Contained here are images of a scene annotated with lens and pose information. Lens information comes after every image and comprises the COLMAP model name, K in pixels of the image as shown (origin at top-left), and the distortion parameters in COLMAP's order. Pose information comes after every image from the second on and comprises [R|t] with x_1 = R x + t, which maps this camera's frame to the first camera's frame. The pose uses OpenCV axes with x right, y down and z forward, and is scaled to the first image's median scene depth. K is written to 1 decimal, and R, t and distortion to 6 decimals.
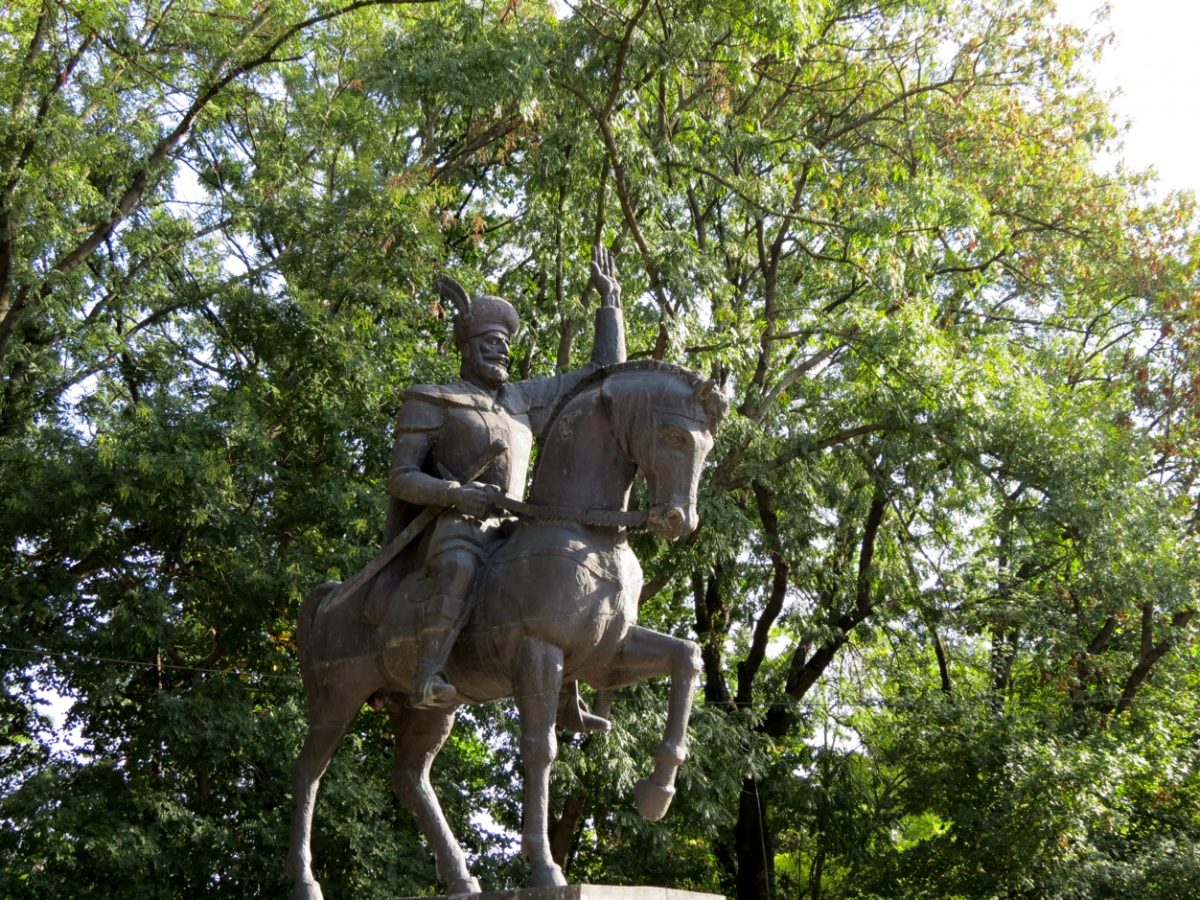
lens RADIAL K [[2105.6, 0, 599.9], [0, 2105.6, 629.9], [0, 0, 1]] dist [-0.049592, -0.116167]
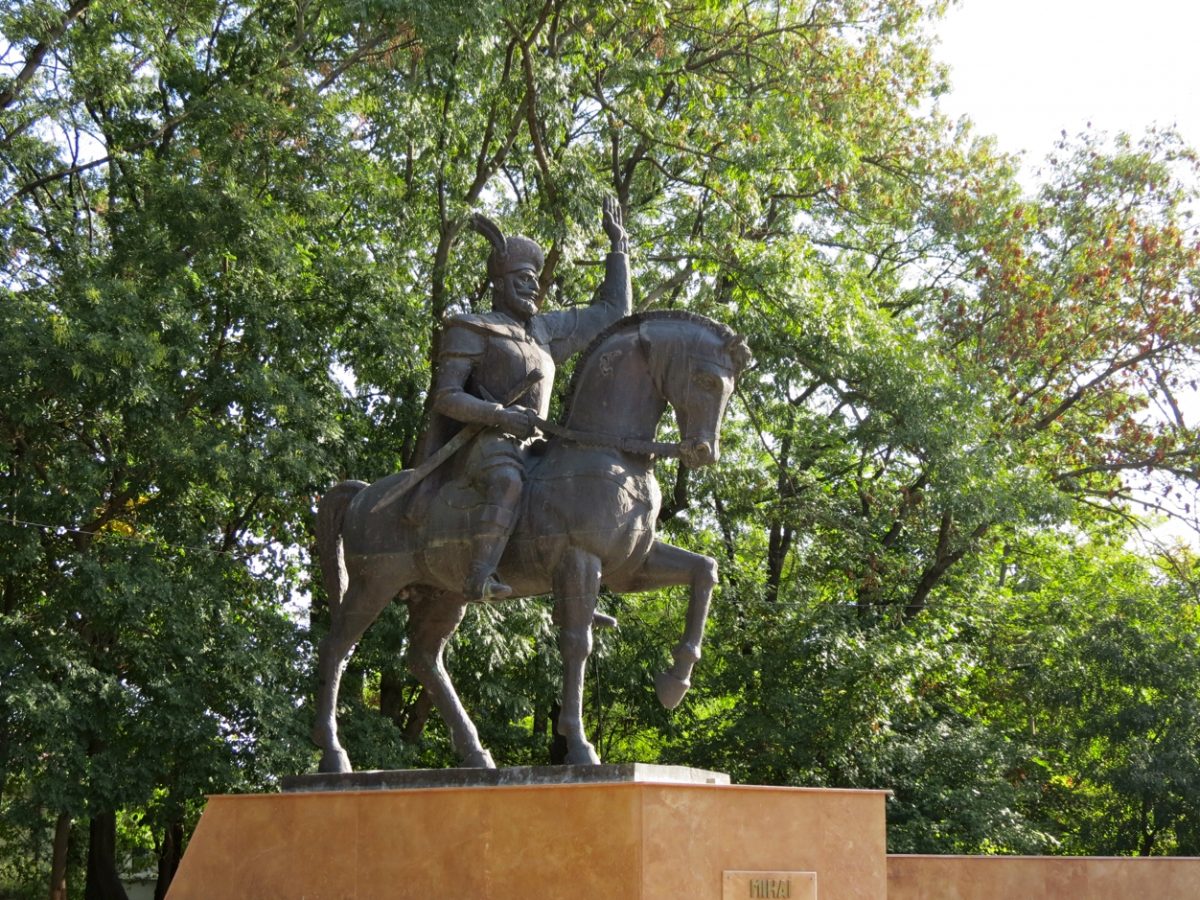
lens RADIAL K [[2105.6, 0, 599.9], [0, 2105.6, 629.9], [0, 0, 1]] dist [-0.049592, -0.116167]
pose [[0.983521, 0.041923, 0.175865, -0.204232], [-0.054124, 0.996406, 0.065164, -0.025289], [-0.172501, -0.073609, 0.982255, -0.129409]]
